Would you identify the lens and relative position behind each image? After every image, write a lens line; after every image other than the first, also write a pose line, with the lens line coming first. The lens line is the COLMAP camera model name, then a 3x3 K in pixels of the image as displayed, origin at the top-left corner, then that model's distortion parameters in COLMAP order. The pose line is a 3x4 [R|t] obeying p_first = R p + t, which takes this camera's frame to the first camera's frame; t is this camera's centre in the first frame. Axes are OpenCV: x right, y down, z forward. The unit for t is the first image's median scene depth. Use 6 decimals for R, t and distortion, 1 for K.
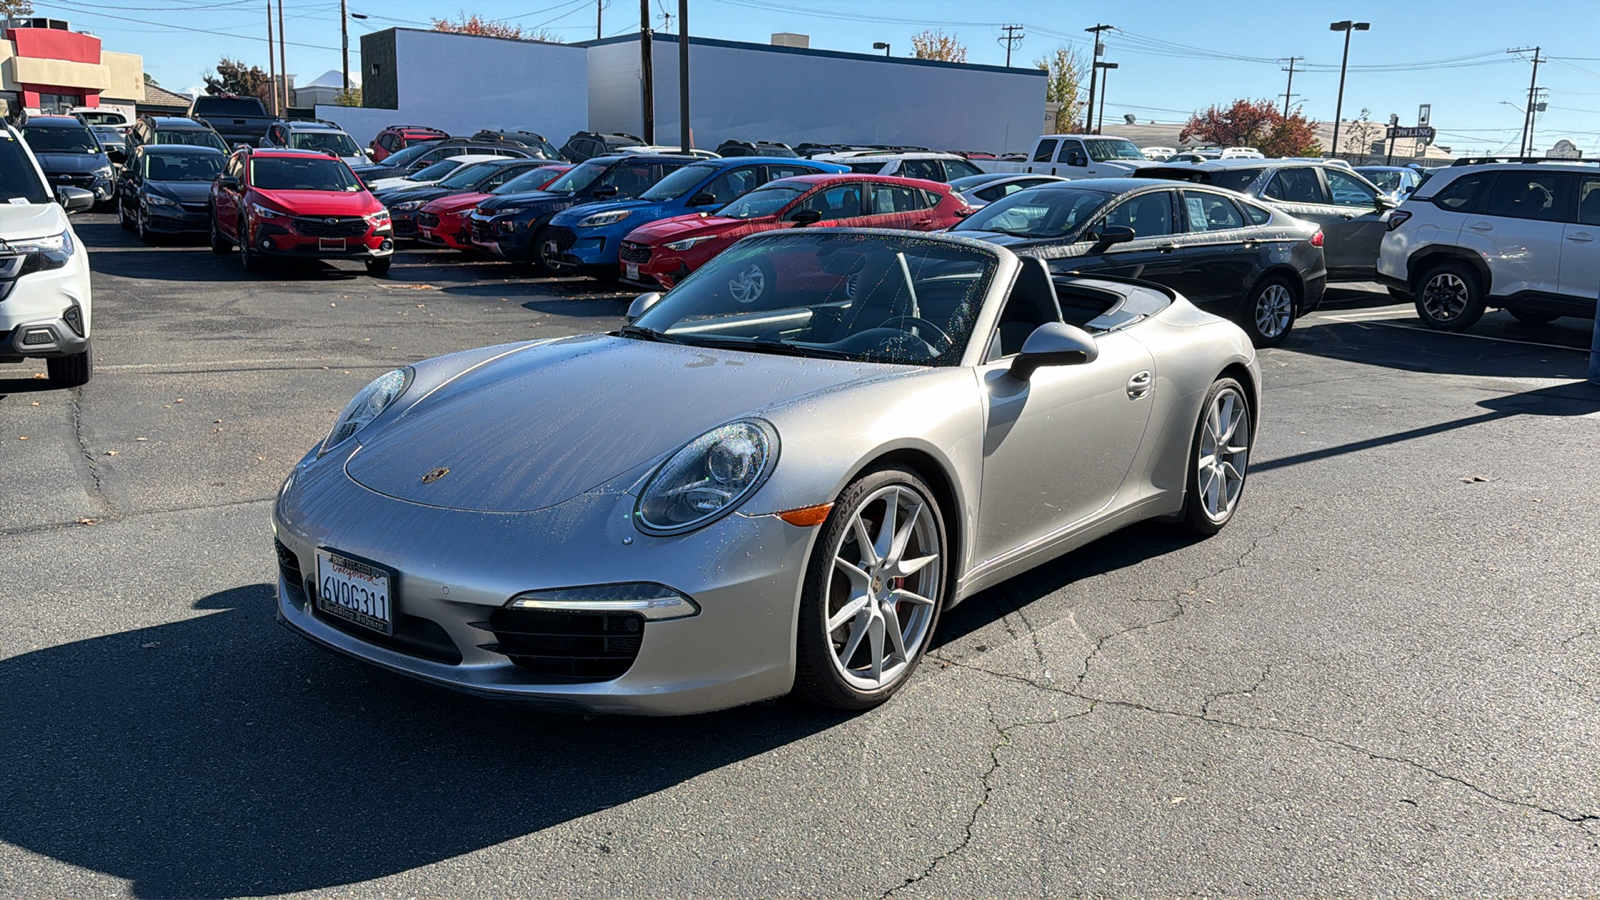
lens RADIAL K [[1286.5, 0, 790.1], [0, 1286.5, 451.4], [0, 0, 1]] dist [0.038520, -0.085759]
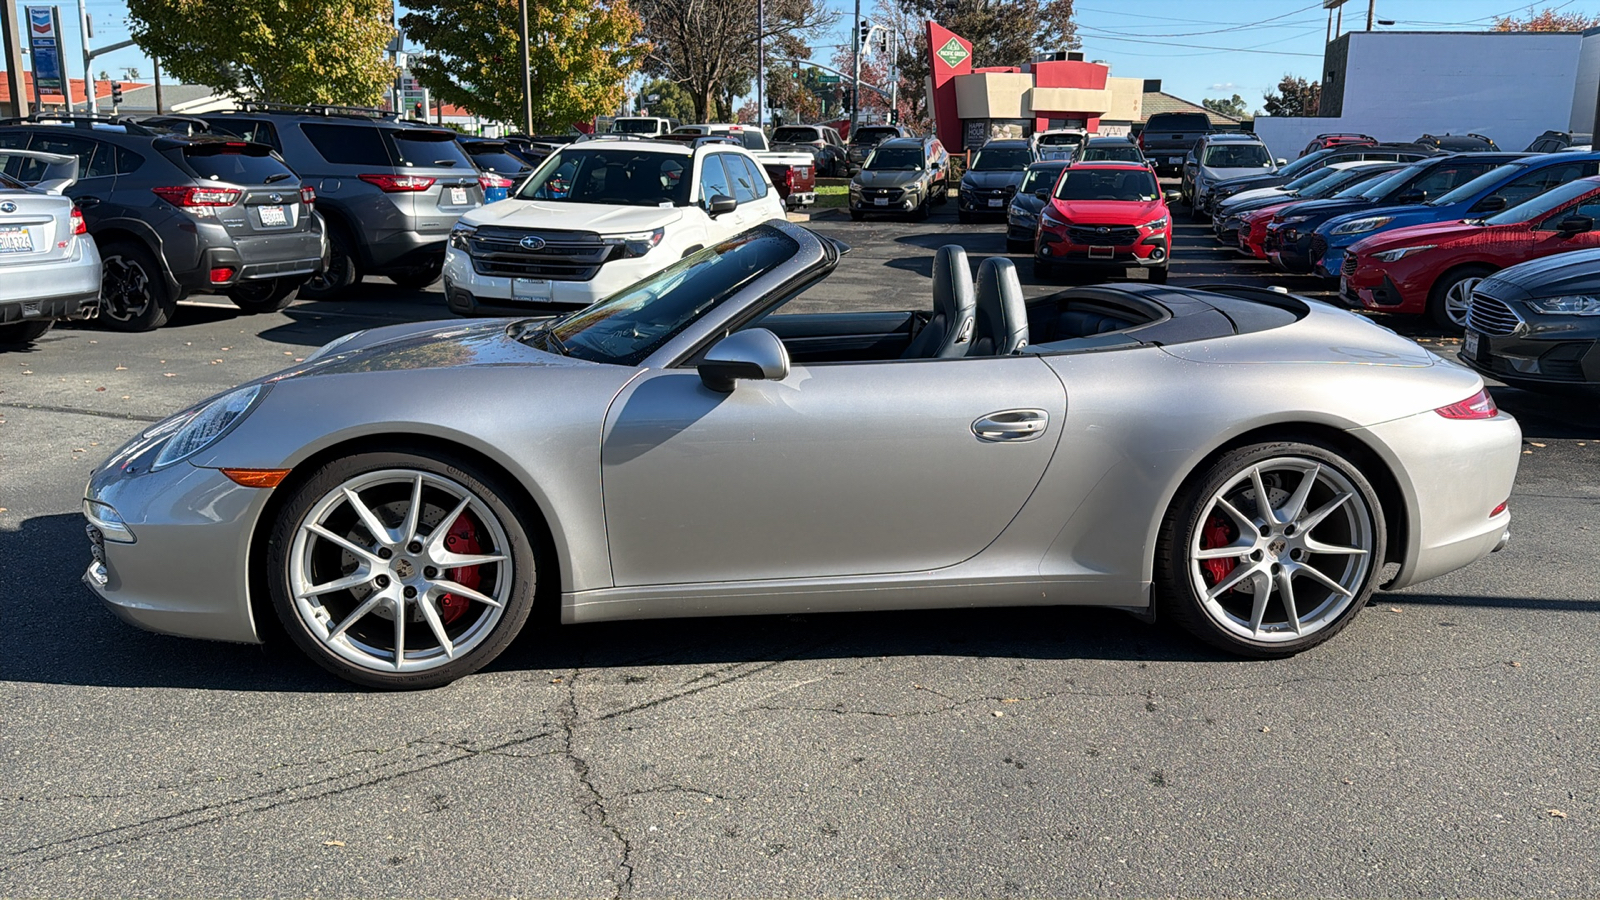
lens RADIAL K [[1286.5, 0, 813.8], [0, 1286.5, 458.3], [0, 0, 1]] dist [0.038520, -0.085759]
pose [[0.716623, 0.129150, -0.685399, 0.195922], [-0.133572, 0.989930, 0.046876, -0.014131], [0.684551, 0.057958, 0.726657, 0.099807]]
